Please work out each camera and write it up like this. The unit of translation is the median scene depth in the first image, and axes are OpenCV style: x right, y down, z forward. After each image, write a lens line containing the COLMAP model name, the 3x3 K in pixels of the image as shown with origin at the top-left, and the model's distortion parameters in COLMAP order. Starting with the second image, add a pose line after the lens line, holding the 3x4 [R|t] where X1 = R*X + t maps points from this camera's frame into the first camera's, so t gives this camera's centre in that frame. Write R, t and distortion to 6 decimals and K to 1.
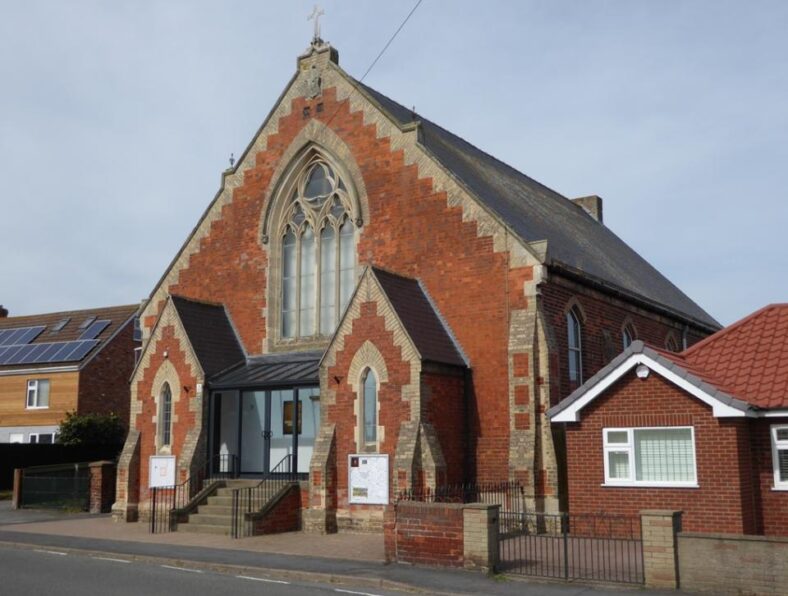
lens RADIAL K [[884.7, 0, 394.0], [0, 884.7, 298.0], [0, 0, 1]] dist [0.011956, 0.016762]
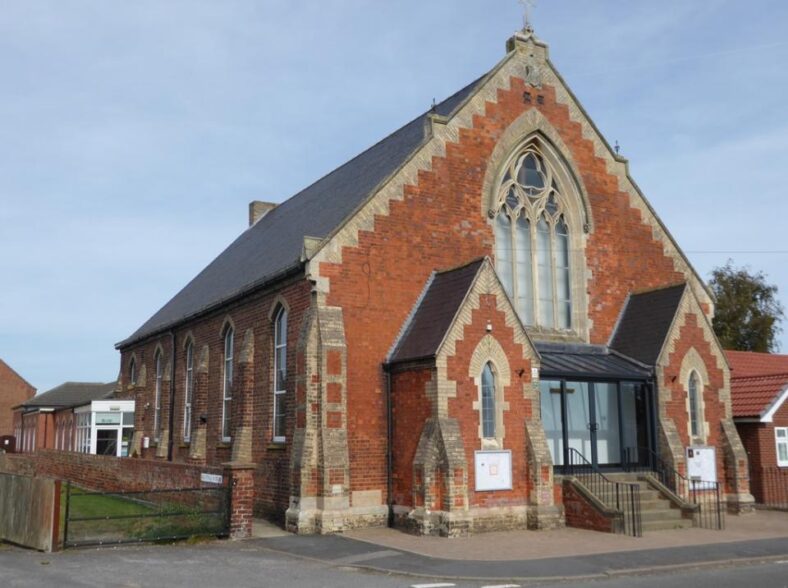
lens RADIAL K [[833.3, 0, 394.0], [0, 833.3, 294.0], [0, 0, 1]] dist [0.007165, -0.039219]
pose [[0.442777, 0.158001, 0.882601, -1.006087], [-0.146580, 0.983864, -0.102594, 0.127663], [-0.884569, -0.083945, 0.458792, 0.736389]]
